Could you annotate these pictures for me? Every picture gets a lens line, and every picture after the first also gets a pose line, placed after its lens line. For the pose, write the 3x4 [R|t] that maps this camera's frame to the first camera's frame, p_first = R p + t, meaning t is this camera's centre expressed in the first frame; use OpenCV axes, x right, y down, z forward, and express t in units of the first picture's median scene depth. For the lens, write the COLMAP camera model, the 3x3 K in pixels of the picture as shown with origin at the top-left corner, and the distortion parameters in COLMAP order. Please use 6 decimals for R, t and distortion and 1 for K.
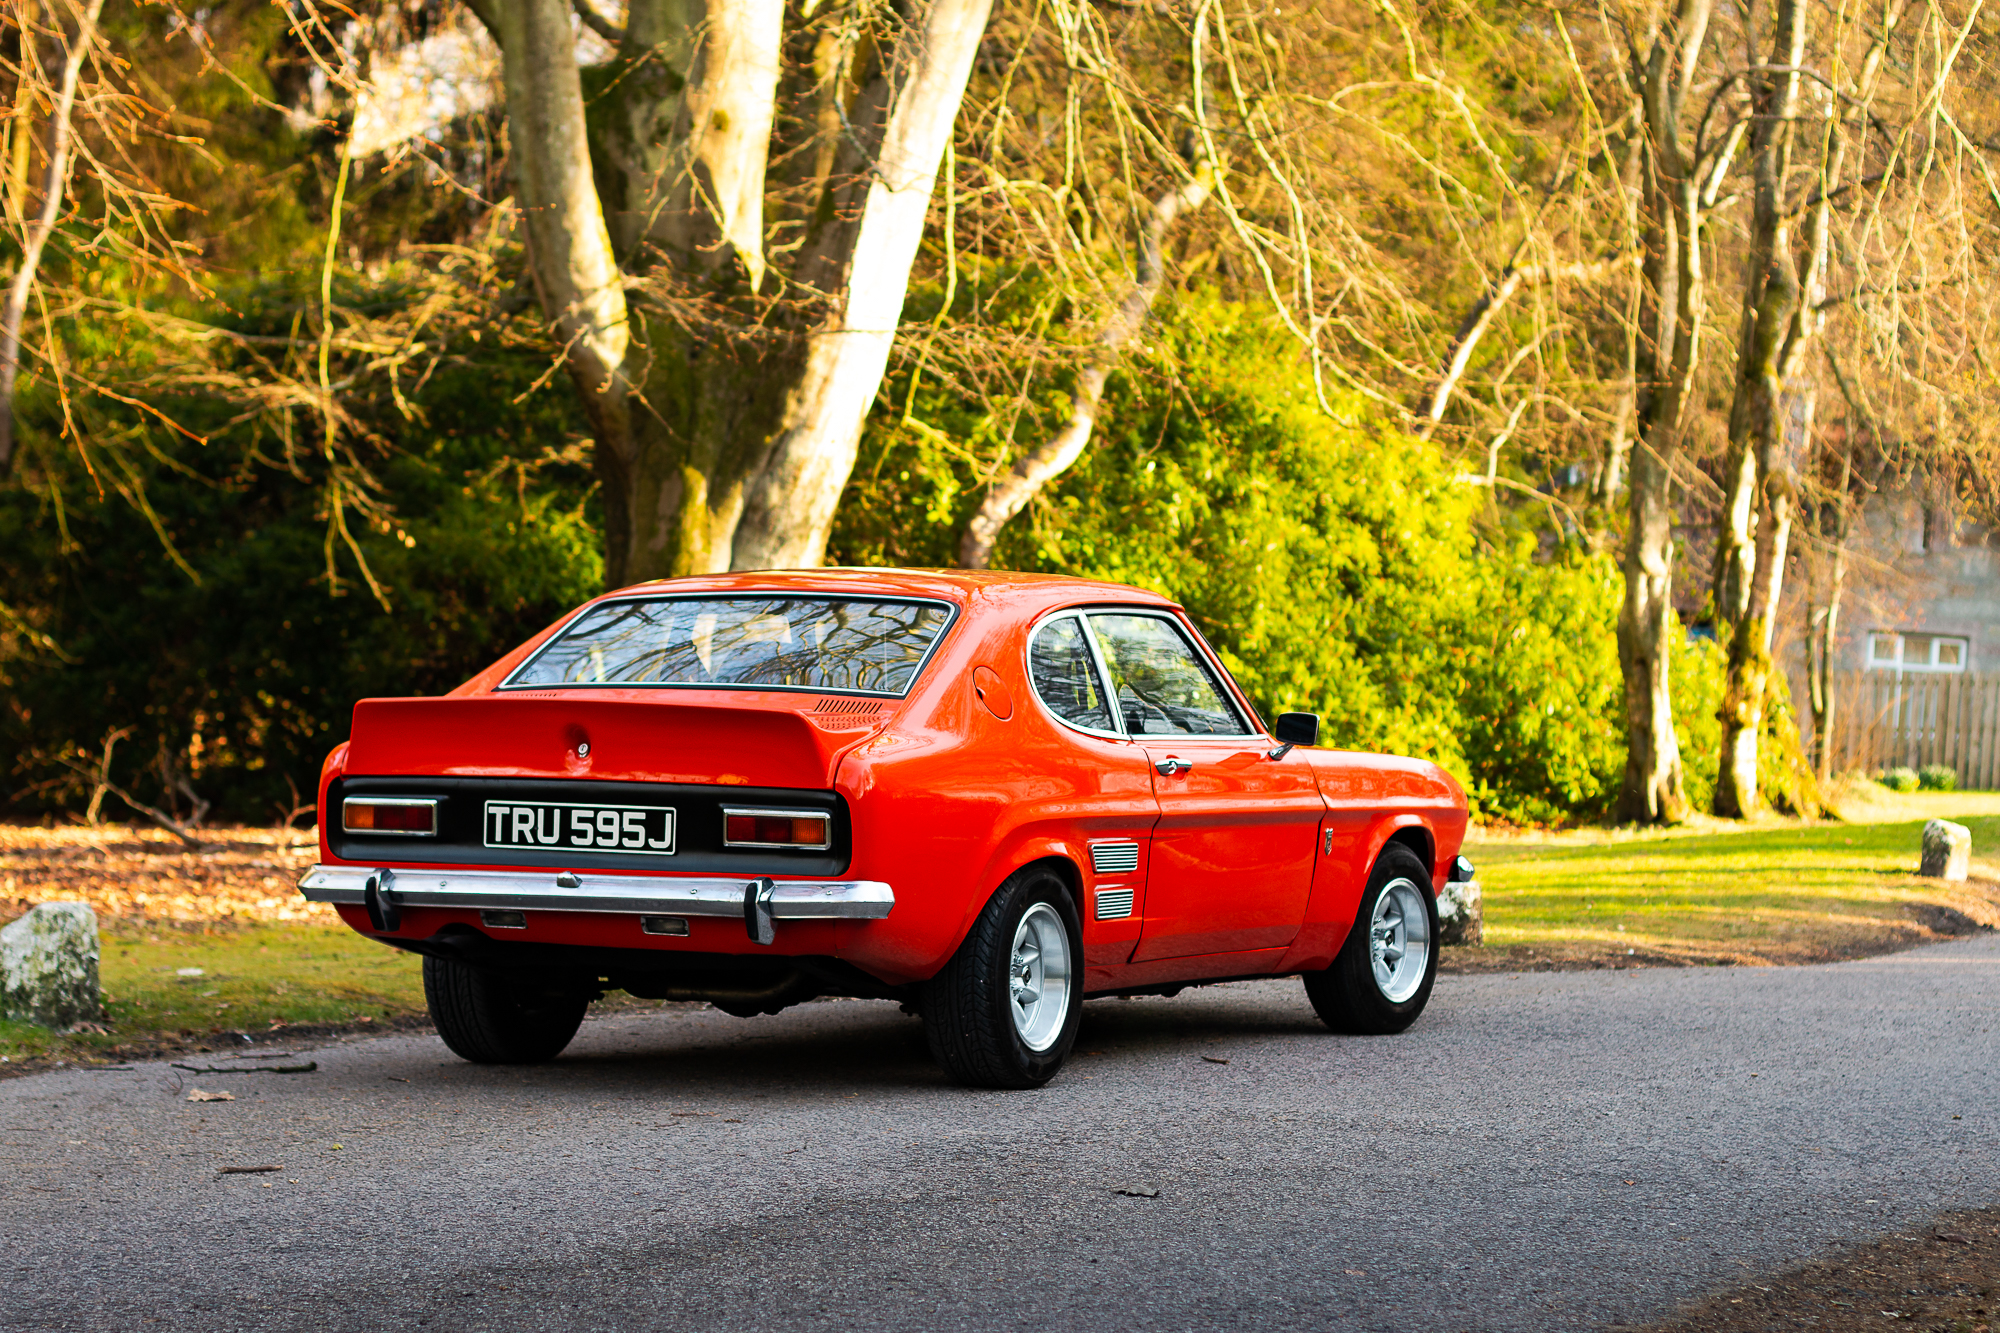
lens RADIAL K [[4566.4, 0, 1000.0], [0, 4566.4, 666.5], [0, 0, 1]] dist [0.014095, 0.200871]
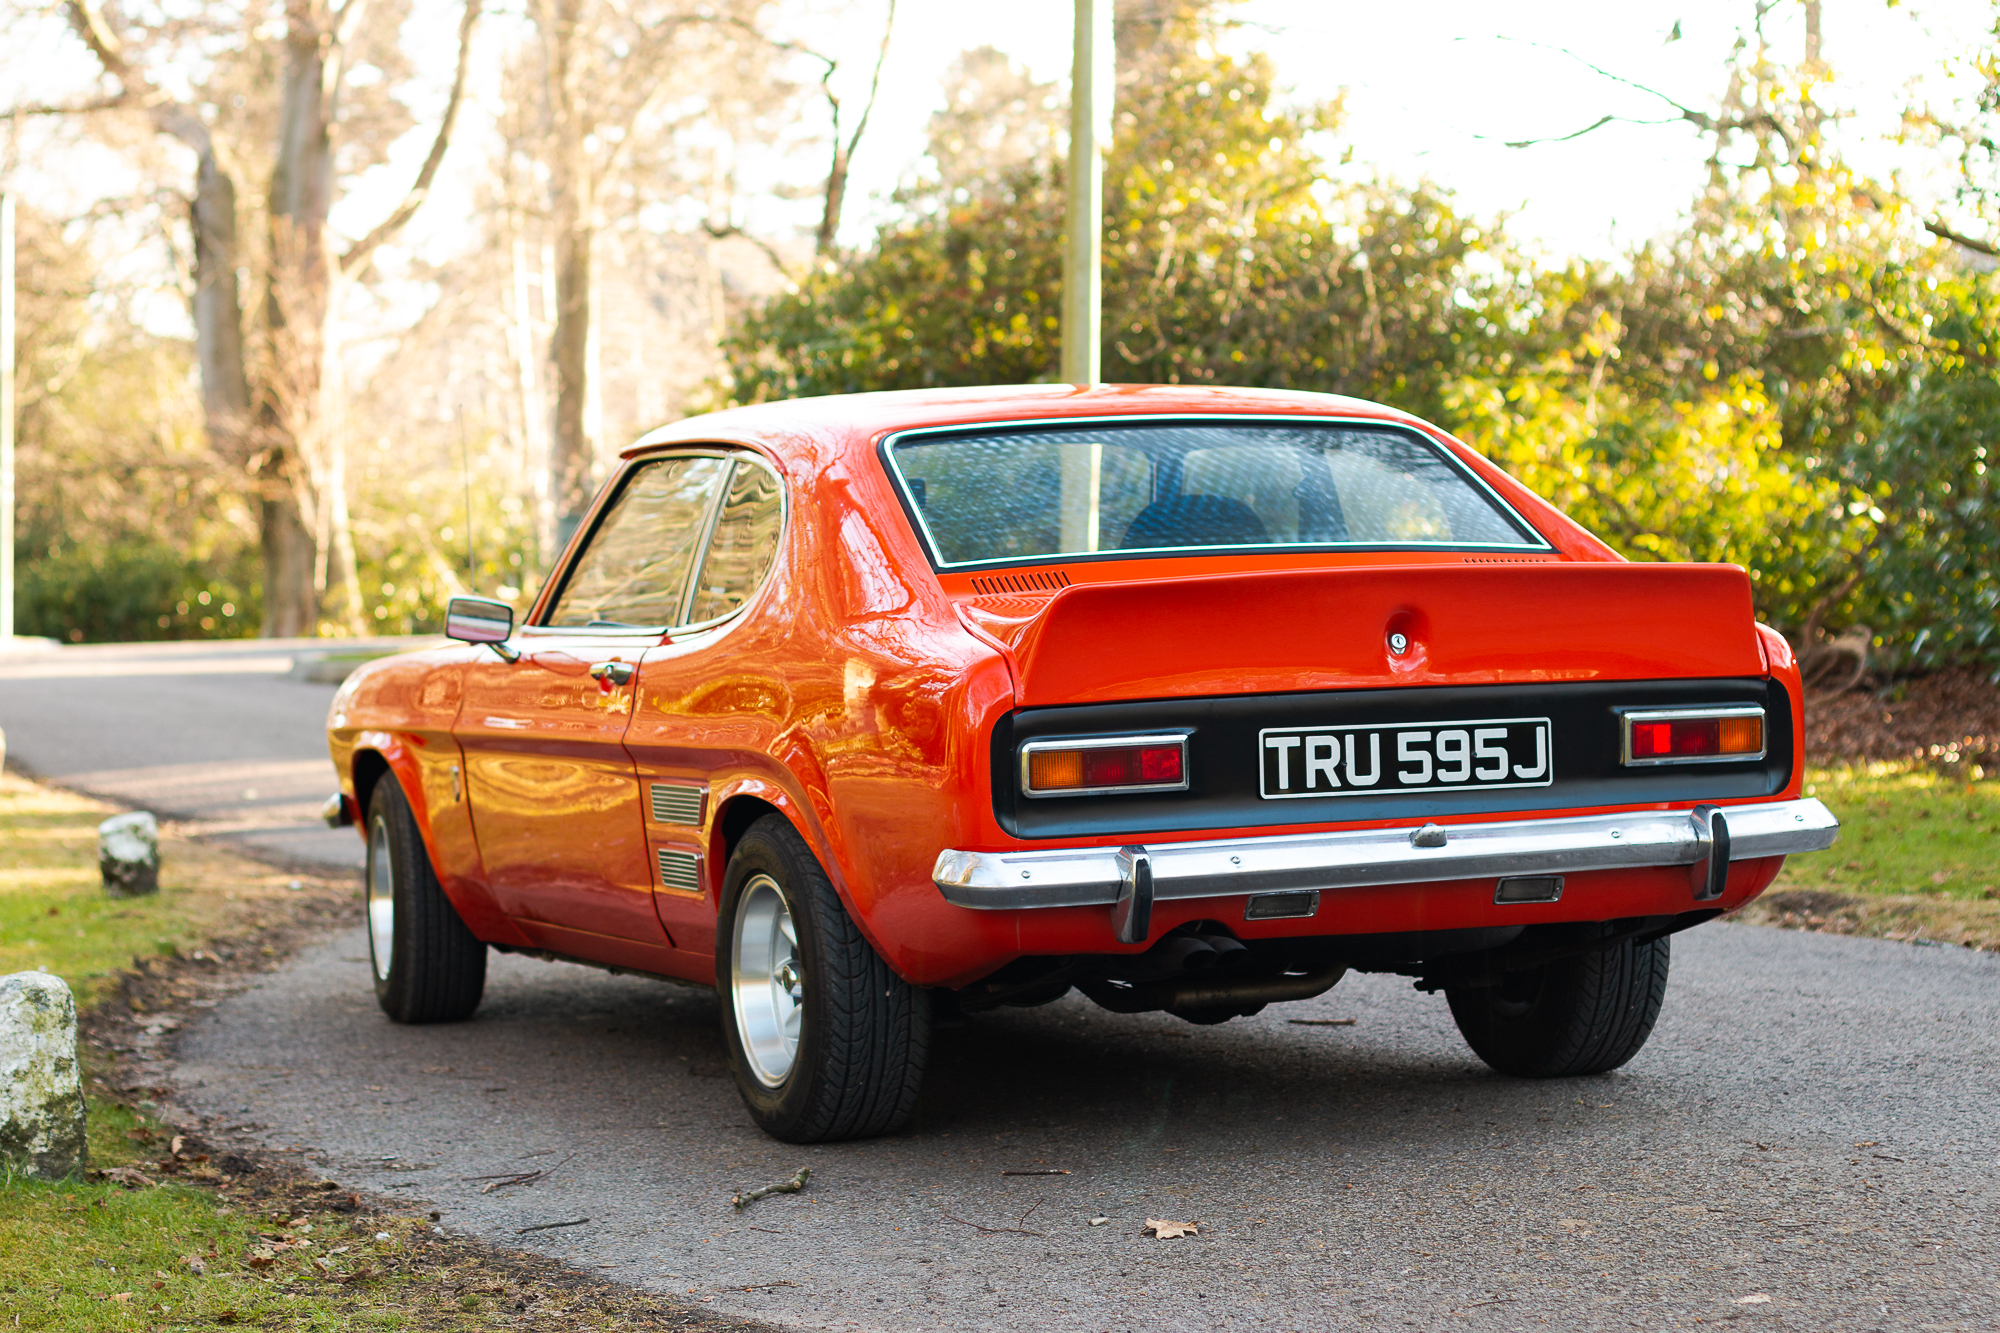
lens RADIAL K [[4597.2, 0, 1000.0], [0, 4597.2, 666.5], [0, 0, 1]] dist [-0.132905, 0.102581]
pose [[0.684199, -0.056043, 0.727139, -0.625768], [0.039260, 0.998428, 0.040010, -0.007774], [-0.728238, 0.001173, 0.685323, 0.577887]]
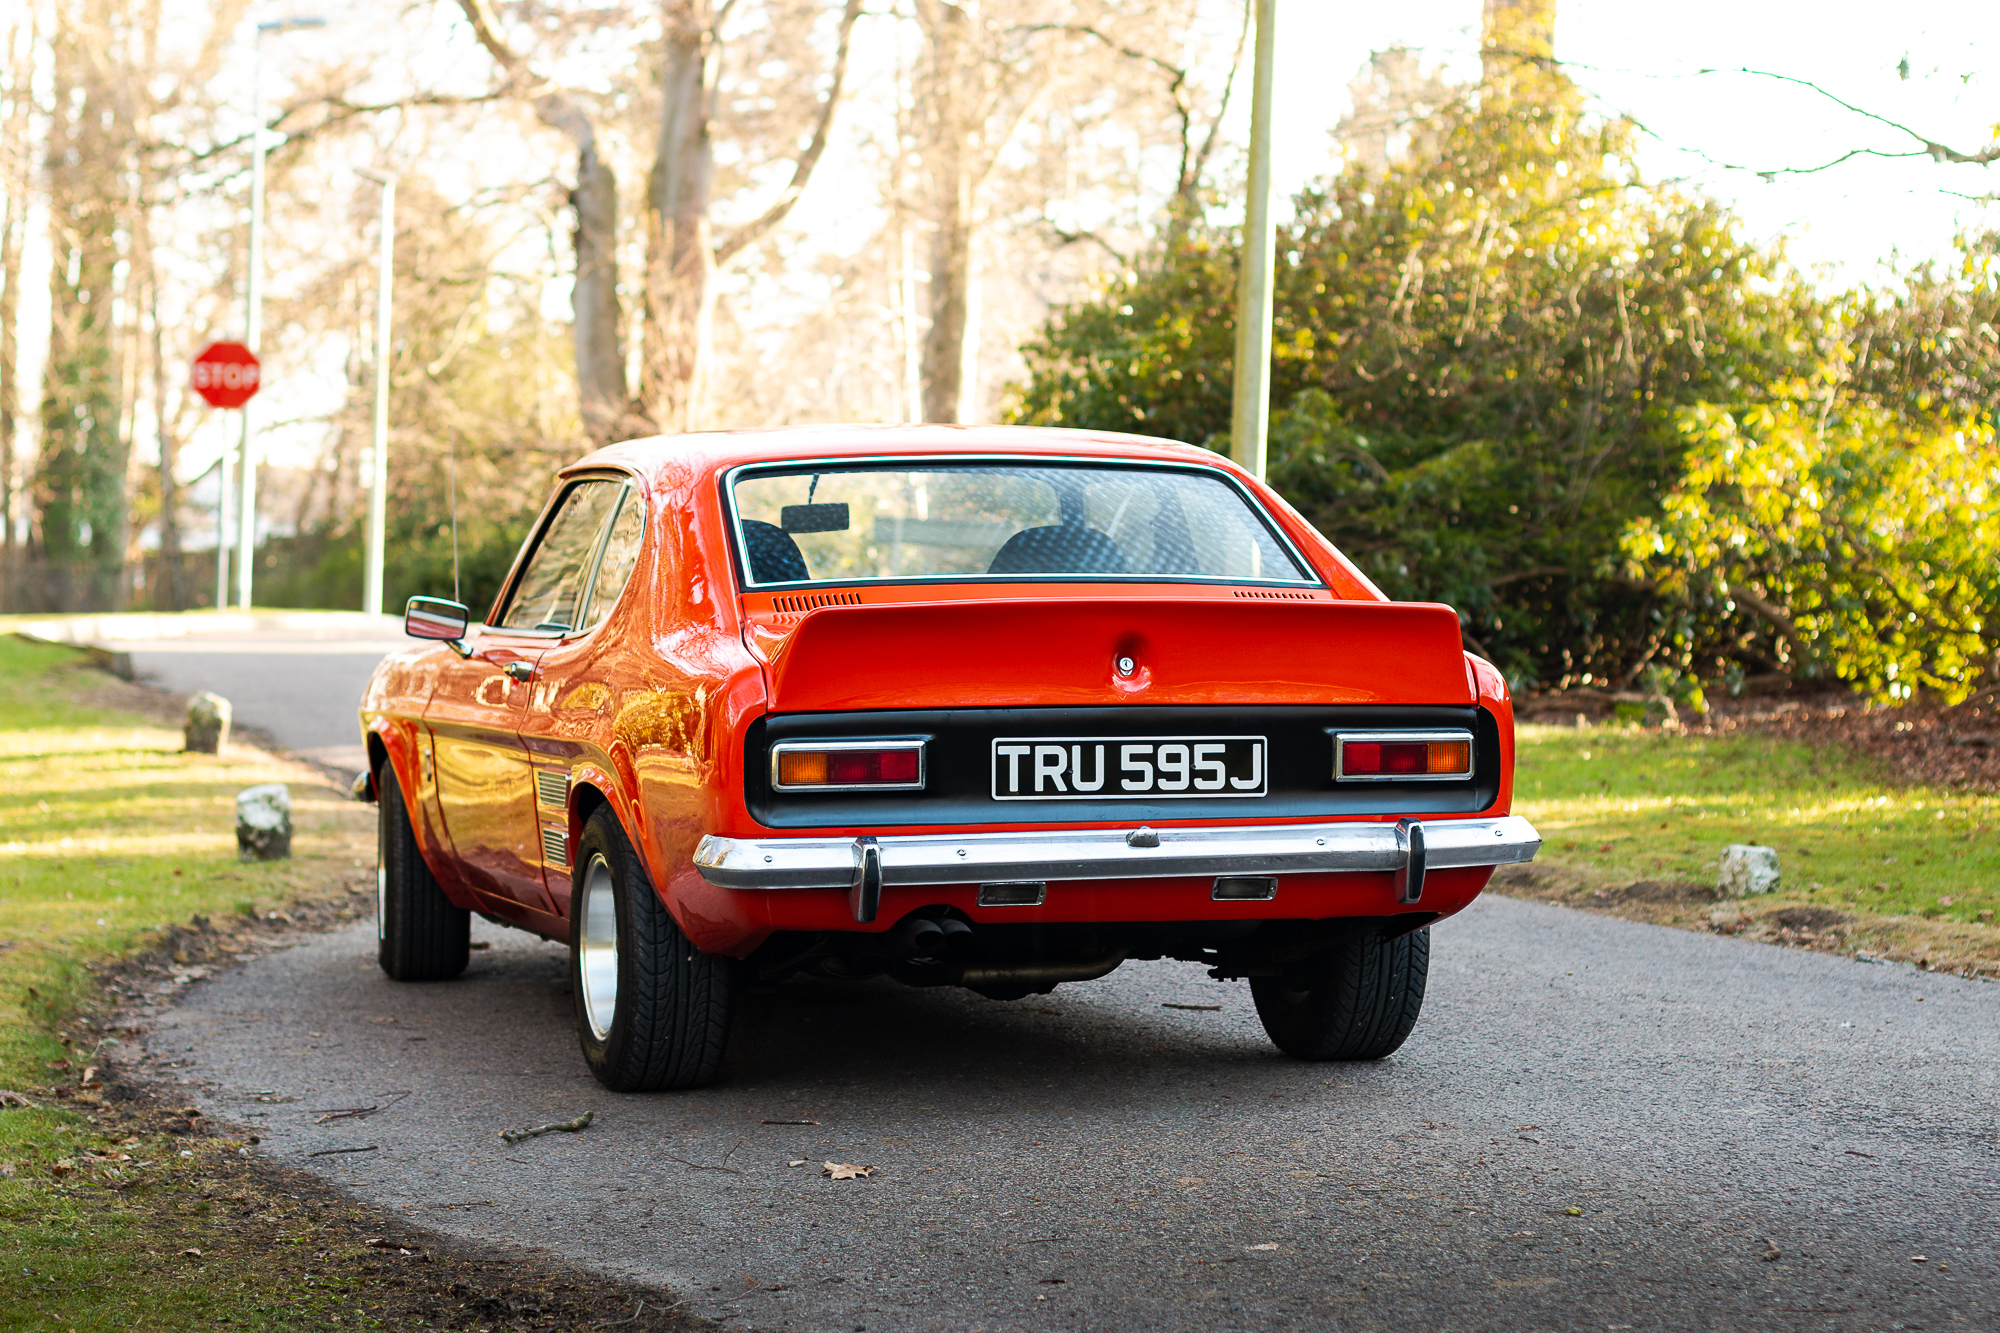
lens RADIAL K [[4566.4, 0, 1000.0], [0, 4566.4, 666.5], [0, 0, 1]] dist [0.014095, 0.200871]
pose [[0.749216, -0.035553, 0.661371, -0.611258], [0.013412, 0.999168, 0.038519, -0.011266], [-0.662190, -0.019988, 0.749069, 0.443462]]
